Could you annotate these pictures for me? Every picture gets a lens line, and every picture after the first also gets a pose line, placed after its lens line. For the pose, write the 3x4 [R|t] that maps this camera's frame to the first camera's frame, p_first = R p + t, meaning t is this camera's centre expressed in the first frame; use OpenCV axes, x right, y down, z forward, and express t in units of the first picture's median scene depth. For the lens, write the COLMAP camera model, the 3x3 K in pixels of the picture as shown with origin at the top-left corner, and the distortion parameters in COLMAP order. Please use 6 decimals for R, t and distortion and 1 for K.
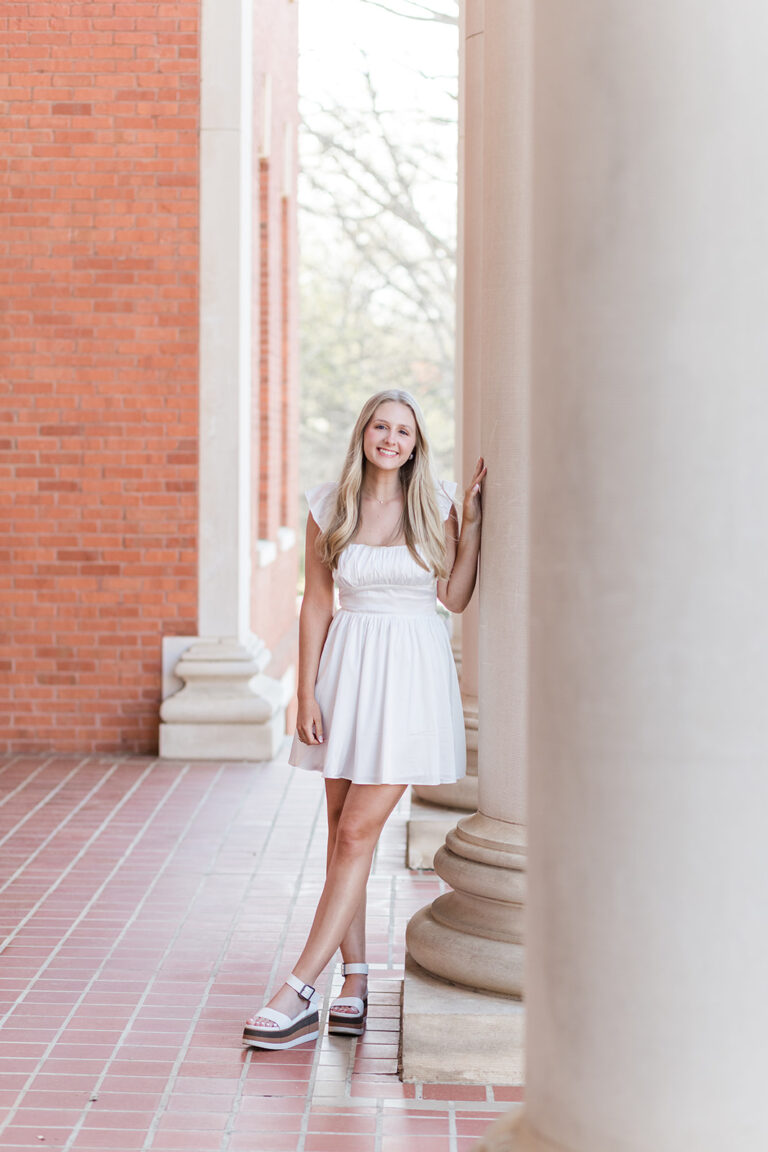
lens RADIAL K [[2545.4, 0, 384.0], [0, 2545.4, 576.0], [0, 0, 1]] dist [0.033180, -0.204605]
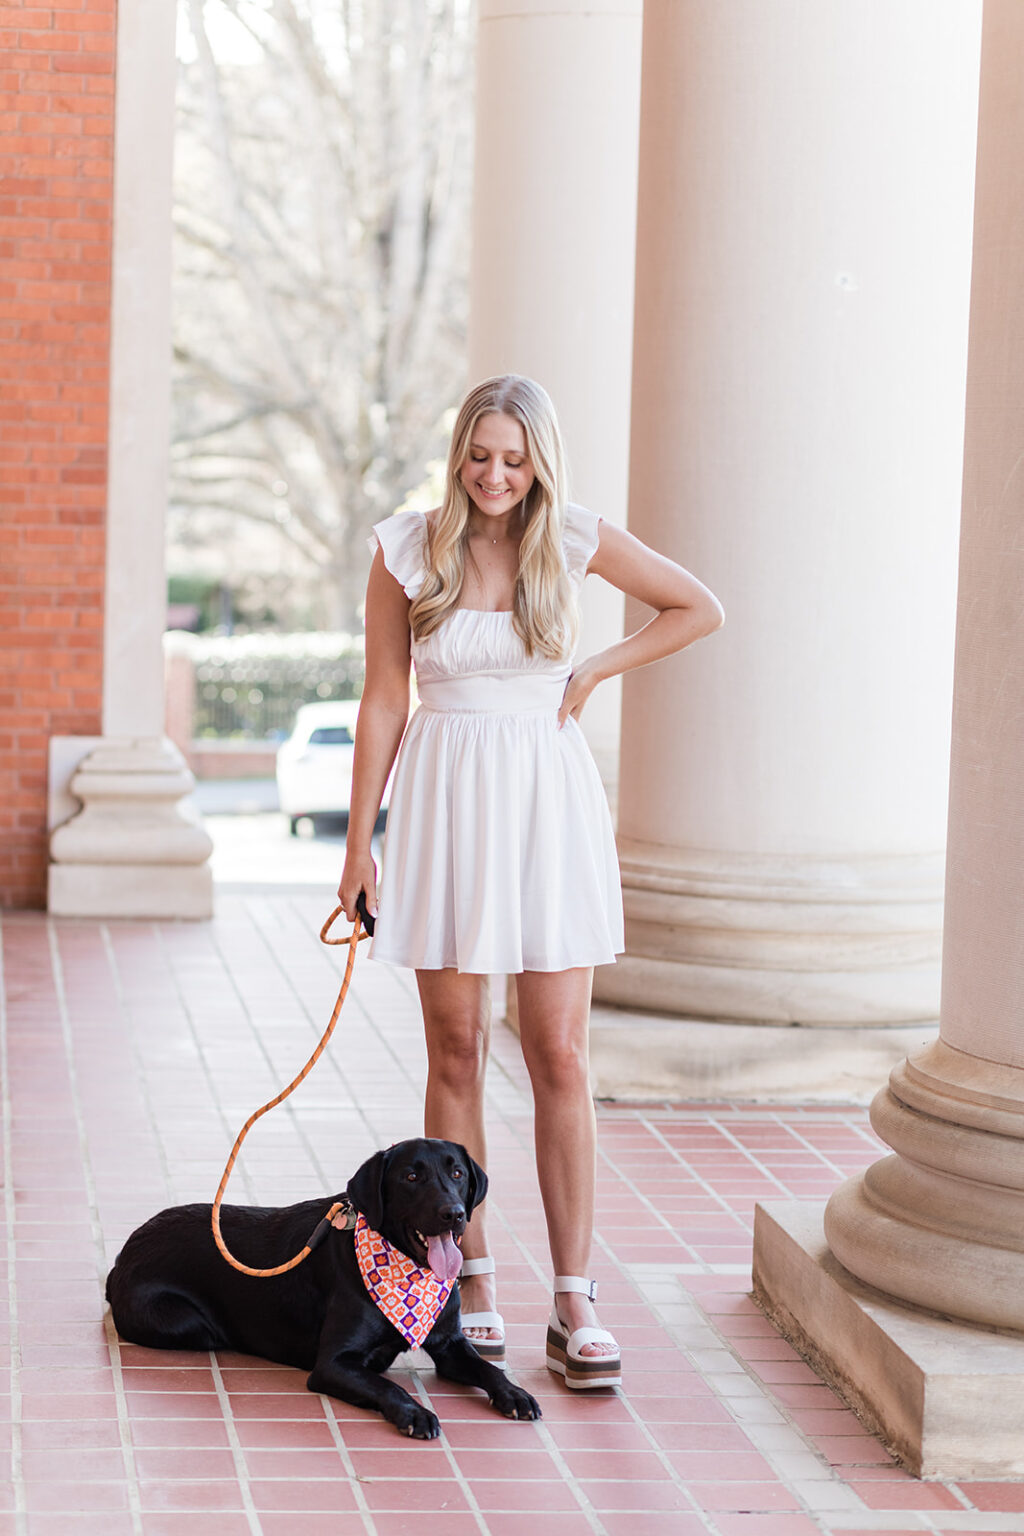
lens RADIAL K [[3393.9, 0, 512.0], [0, 3393.9, 768.0], [0, 0, 1]] dist [0.033180, -0.204605]
pose [[0.988042, 0.009933, 0.153863, -0.105332], [-0.016257, 0.999071, 0.039899, -0.006198], [-0.153324, -0.041923, 0.987286, 0.081400]]
